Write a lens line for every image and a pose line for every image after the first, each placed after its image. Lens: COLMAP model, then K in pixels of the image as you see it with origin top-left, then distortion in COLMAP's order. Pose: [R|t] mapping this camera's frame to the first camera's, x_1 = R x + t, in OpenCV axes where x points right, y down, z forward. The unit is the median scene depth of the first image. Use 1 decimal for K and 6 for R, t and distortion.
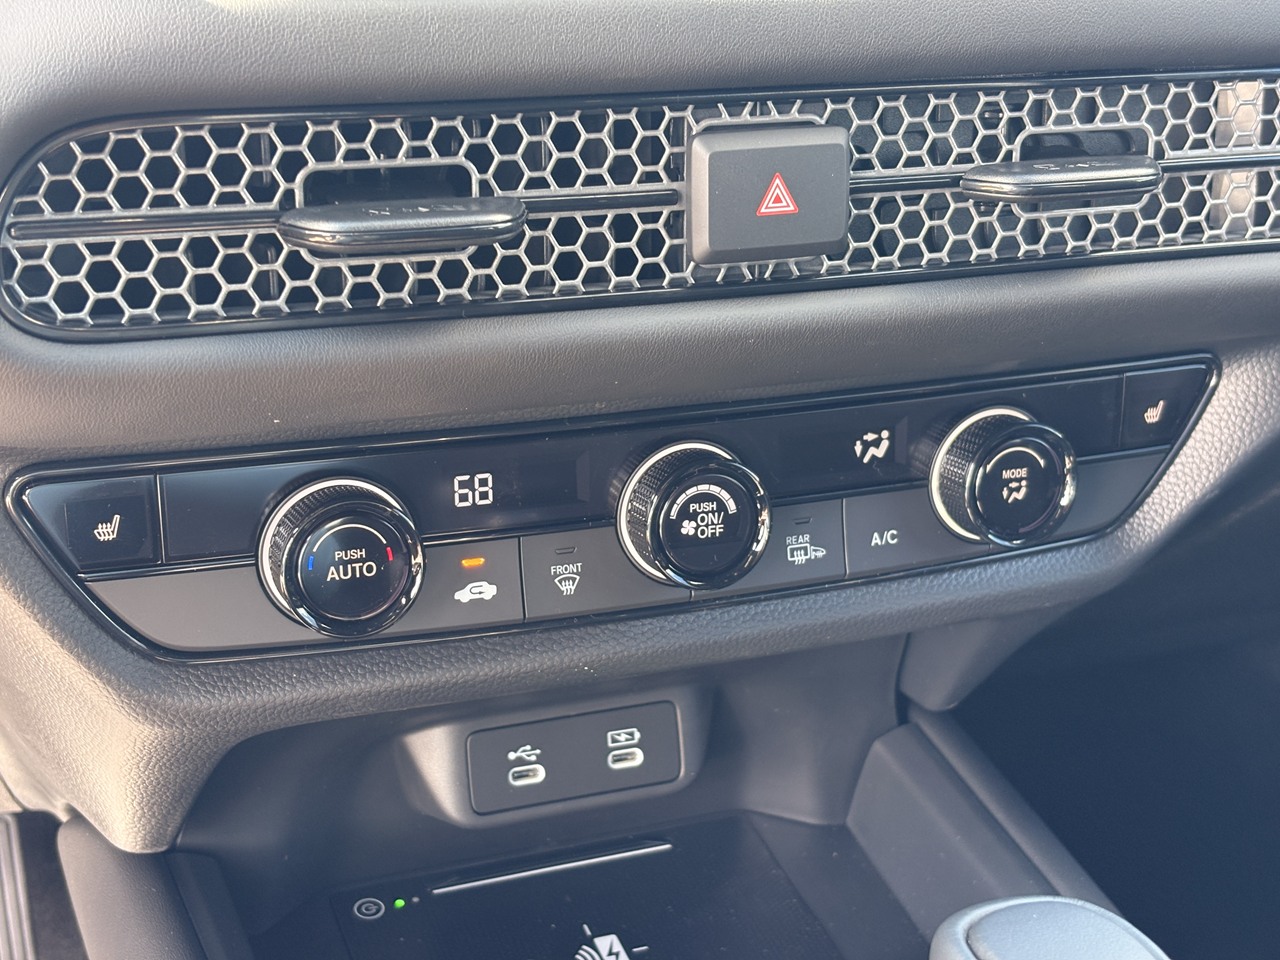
lens RADIAL K [[1959.9, 0, 633.3], [0, 1959.9, 500.1], [0, 0, 1]] dist [0.126413, 0.000000]
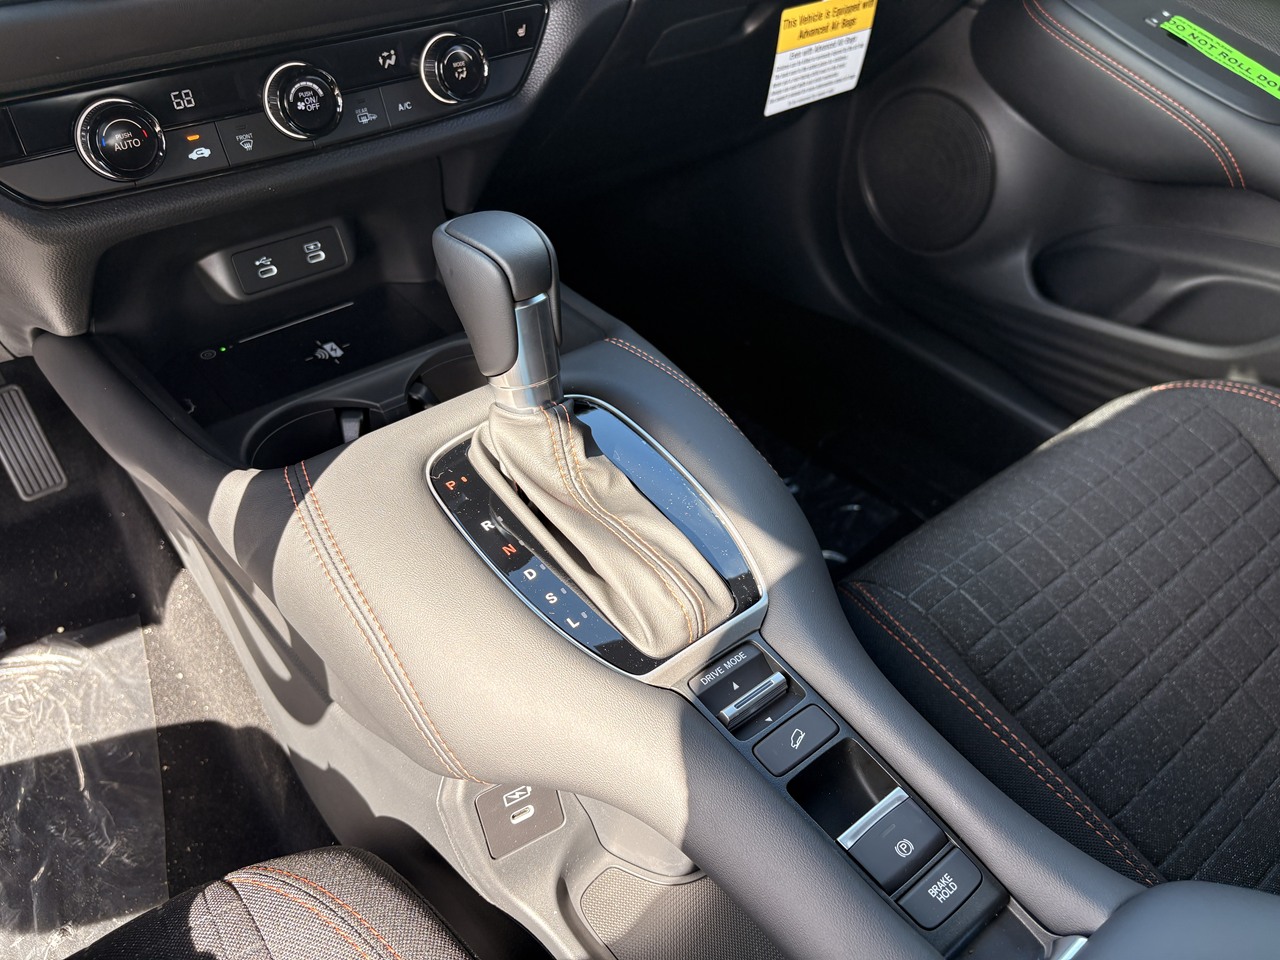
lens RADIAL K [[990.1, 0, 645.1], [0, 990.1, 482.6], [0, 0, 1]] dist [0.051037, -0.071140]
pose [[0.948117, -0.229556, 0.219952, 0.048858], [0.166723, 0.948084, 0.270813, 0.162578], [-0.270700, -0.220091, 0.937167, -0.150225]]
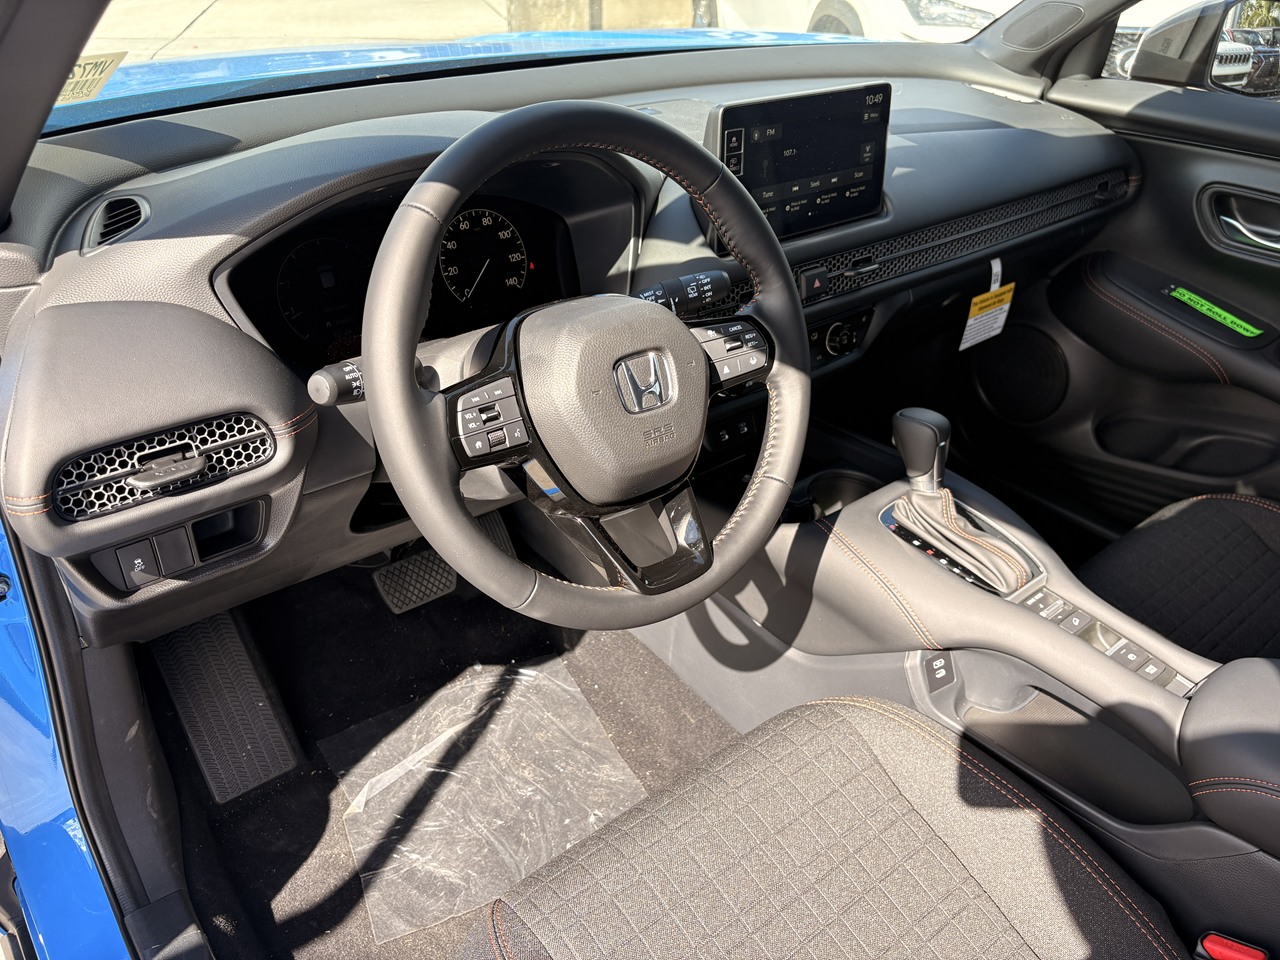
lens RADIAL K [[990.1, 0, 641.5], [0, 990.1, 485.1], [0, 0, 1]] dist [0.051037, -0.071140]
pose [[0.944057, -0.202256, 0.260479, -0.909618], [0.179911, 0.977824, 0.107204, -0.011521], [-0.276385, -0.054344, 0.959509, -1.039591]]
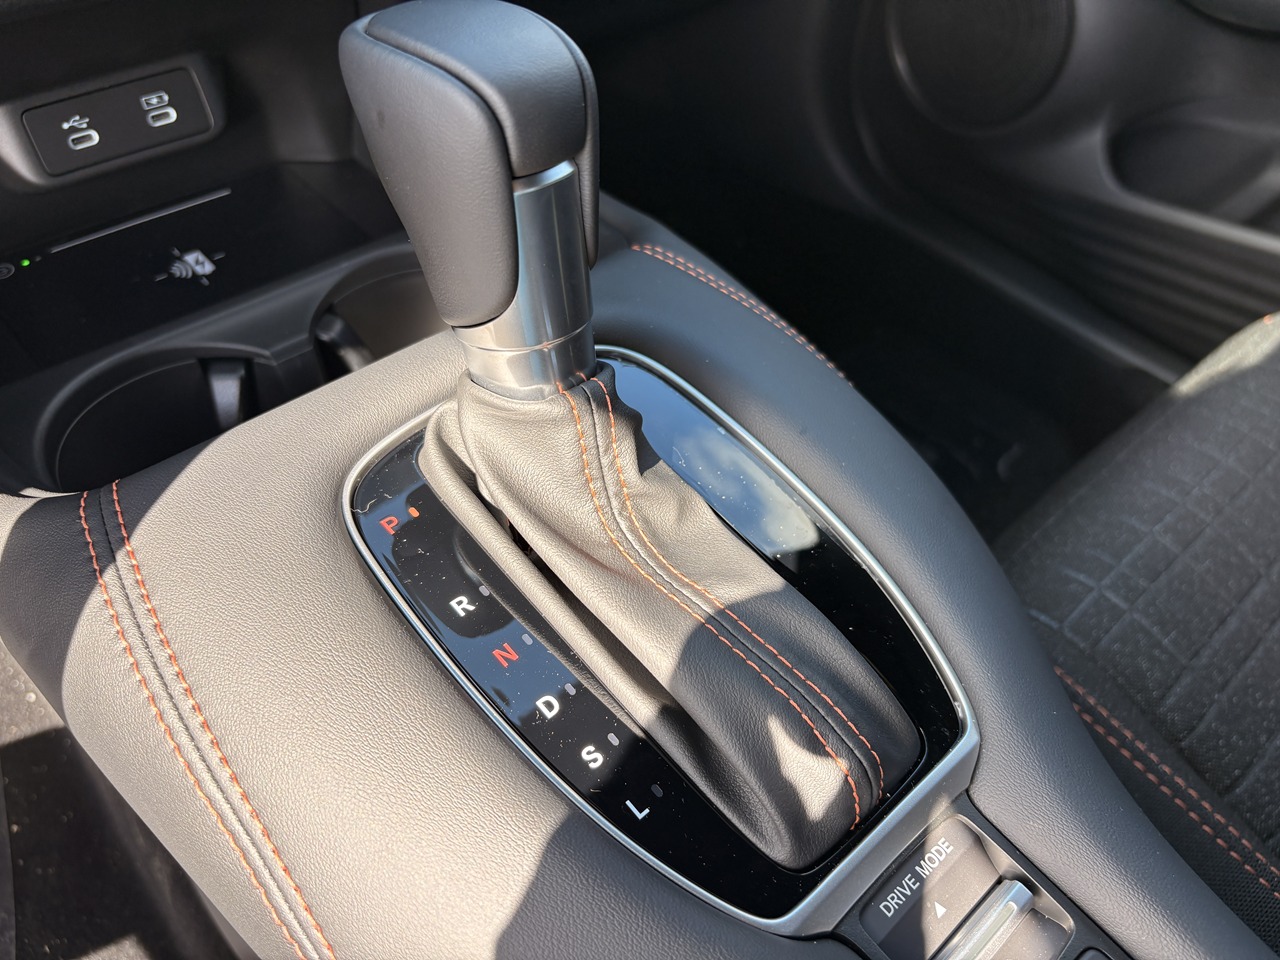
lens RADIAL K [[990.1, 0, 627.1], [0, 990.1, 487.4], [0, 0, 1]] dist [0.051037, -0.071140]
pose [[0.933464, -0.265676, 0.240958, 0.074661], [0.162416, 0.912086, 0.376457, 0.194824], [-0.319790, -0.312274, 0.894550, 0.270329]]
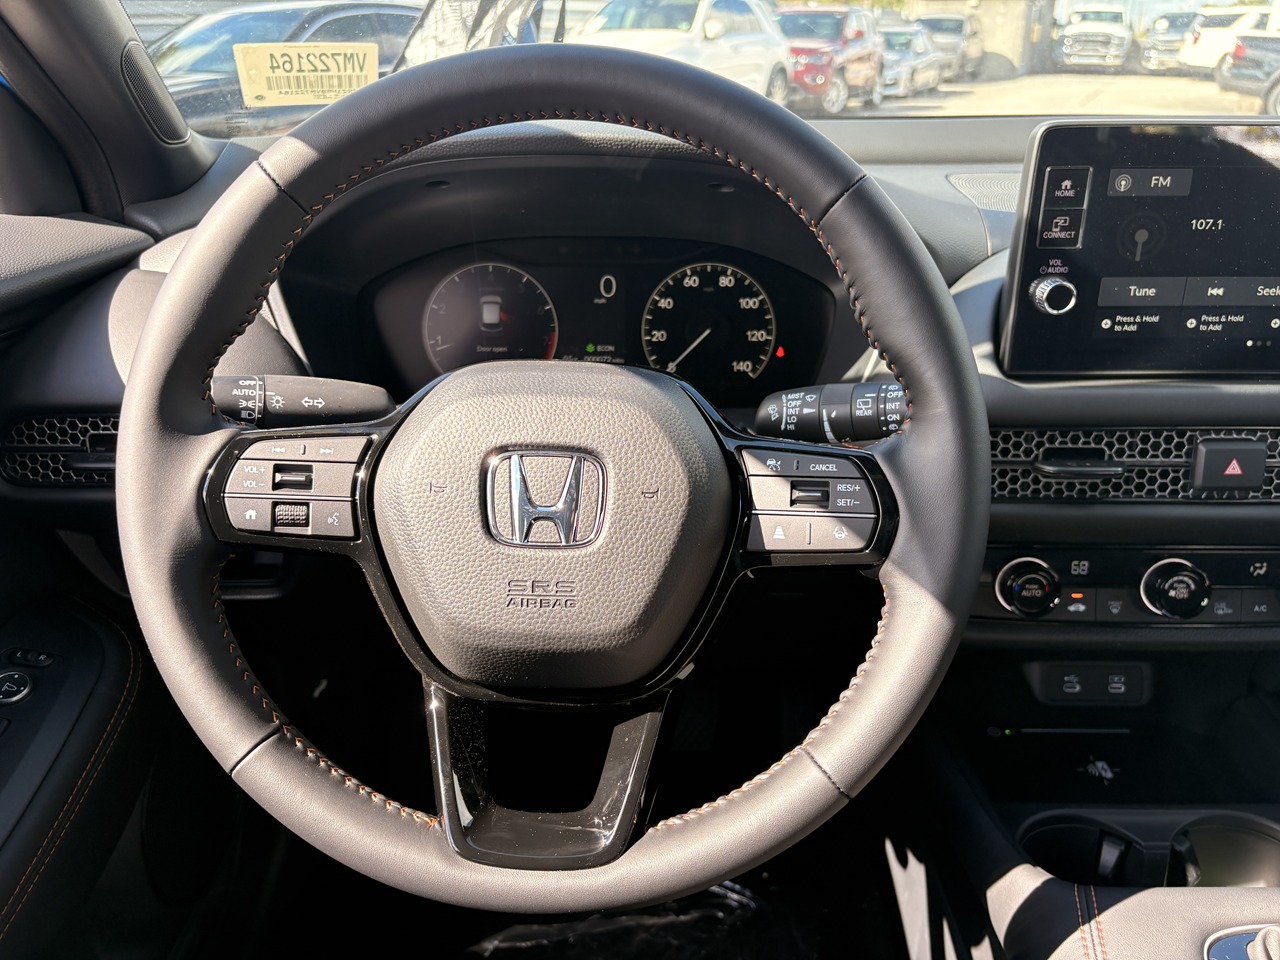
lens RADIAL K [[990.1, 0, 636.3], [0, 990.1, 489.3], [0, 0, 1]] dist [0.051037, -0.071140]
pose [[0.922975, 0.089730, -0.374254, -0.135218], [-0.113793, 0.992588, -0.042655, 0.014641], [0.367653, 0.081957, 0.926345, -0.420016]]
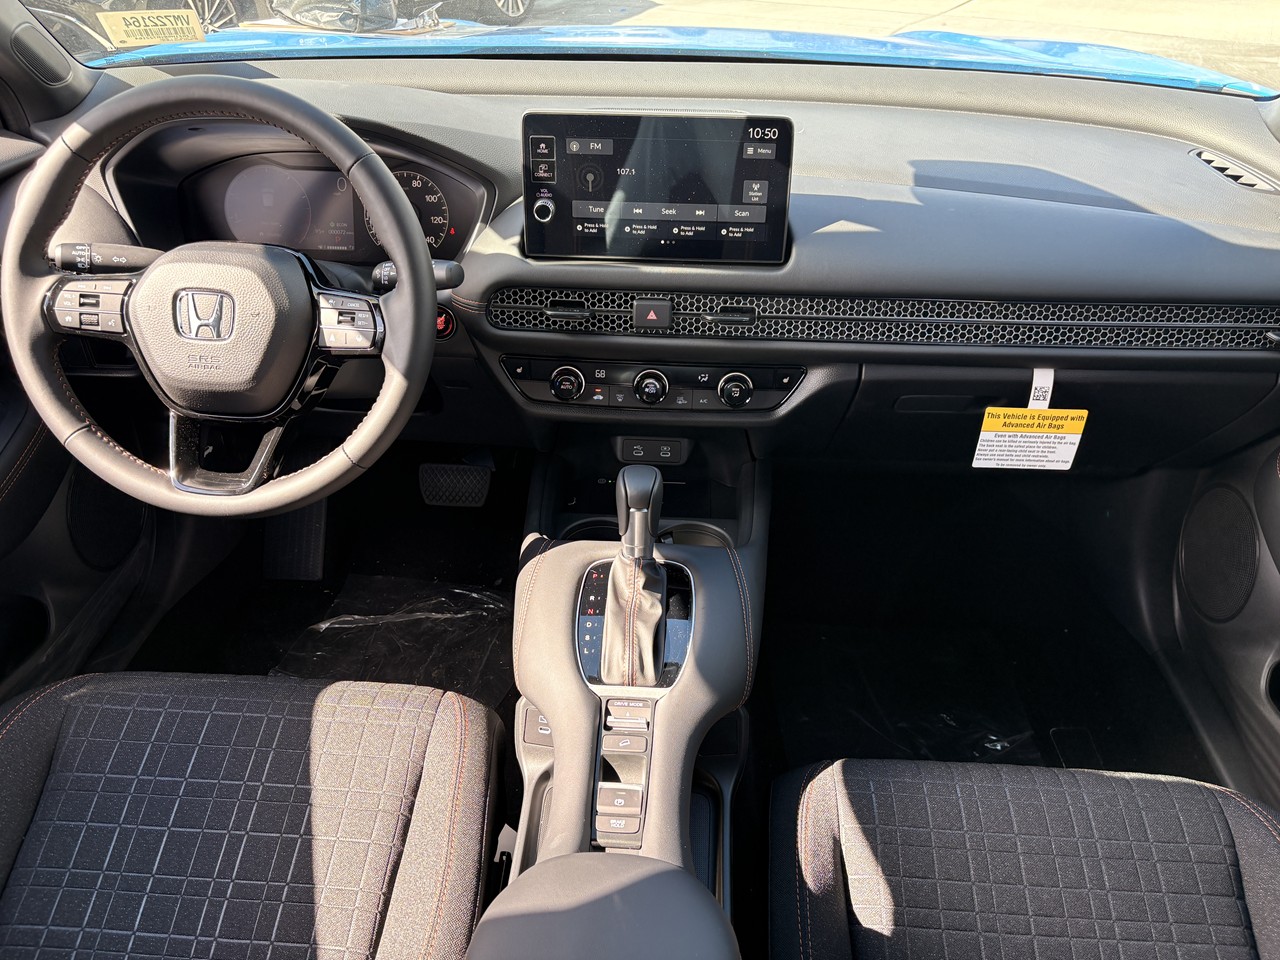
lens RADIAL K [[990.1, 0, 630.4], [0, 990.1, 495.2], [0, 0, 1]] dist [0.051037, -0.071140]
pose [[0.907756, 0.183244, -0.377359, 0.834237], [-0.147388, 0.981517, 0.122071, -0.017552], [0.392753, -0.055192, 0.917986, -0.970800]]
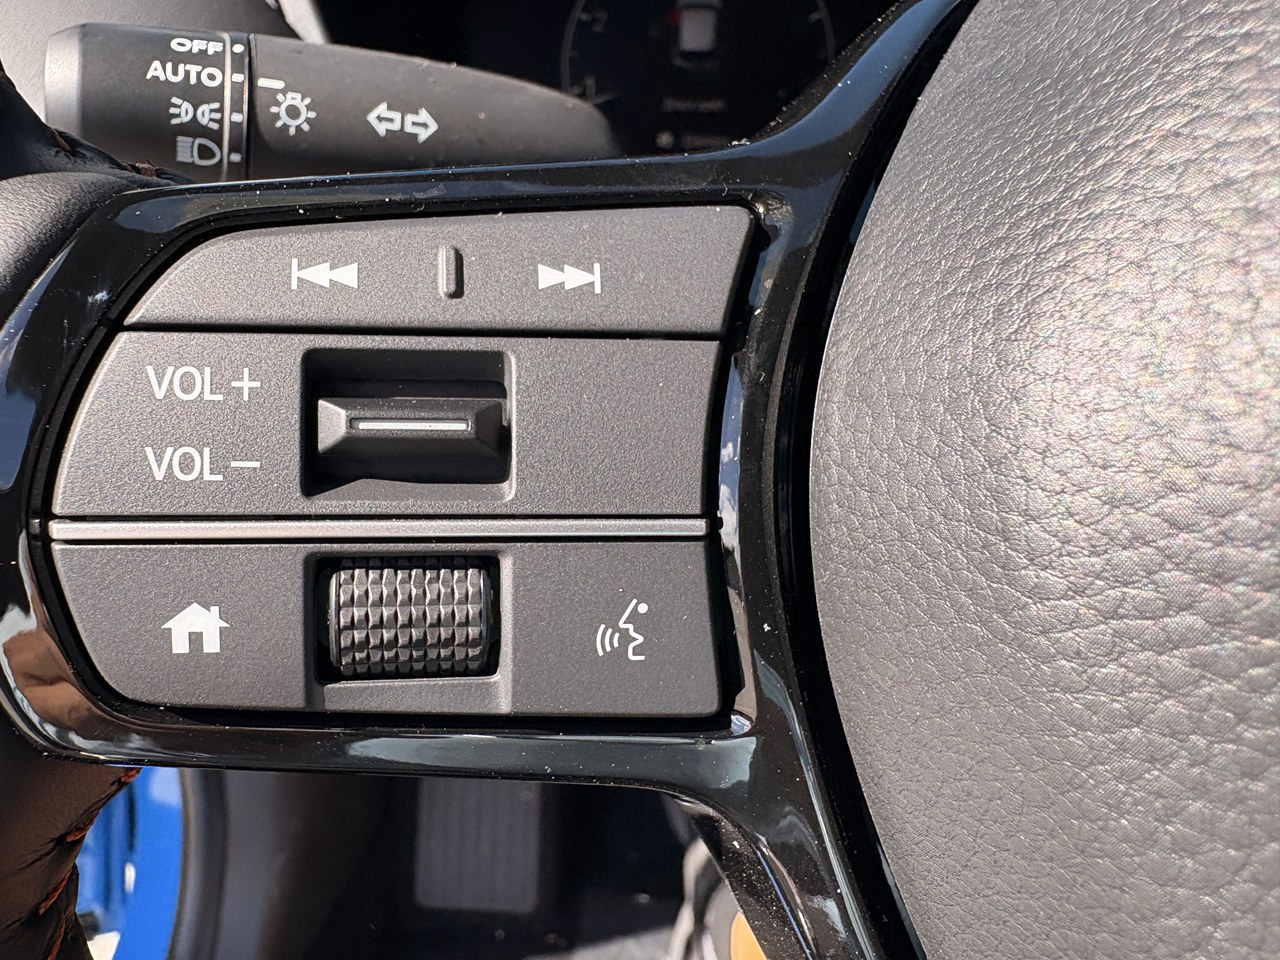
lens RADIAL K [[990.1, 0, 628.1], [0, 990.1, 466.8], [0, 0, 1]] dist [0.051037, -0.071140]
pose [[0.913539, 0.147395, -0.379104, -0.643390], [-0.110655, 0.986939, 0.117072, -0.014598], [0.391409, -0.065000, 0.917918, 0.139028]]
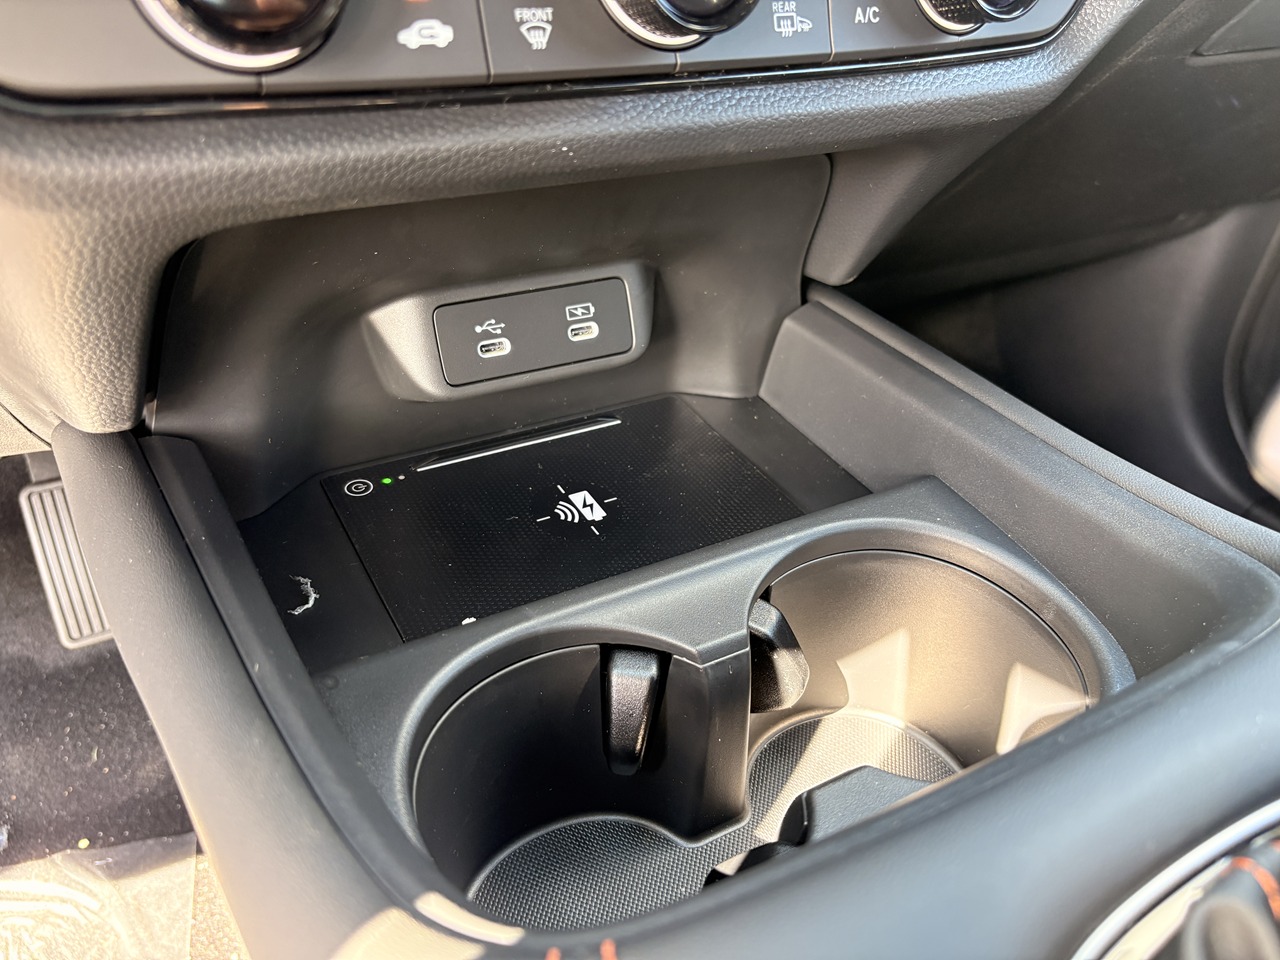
lens RADIAL K [[990.1, 0, 644.3], [0, 990.1, 493.5], [0, 0, 1]] dist [0.051037, -0.071140]
pose [[0.988145, -0.088622, 0.125360, -0.059085], [0.069549, 0.986375, 0.149091, 0.175313], [-0.136865, -0.138605, 0.980845, 0.552518]]
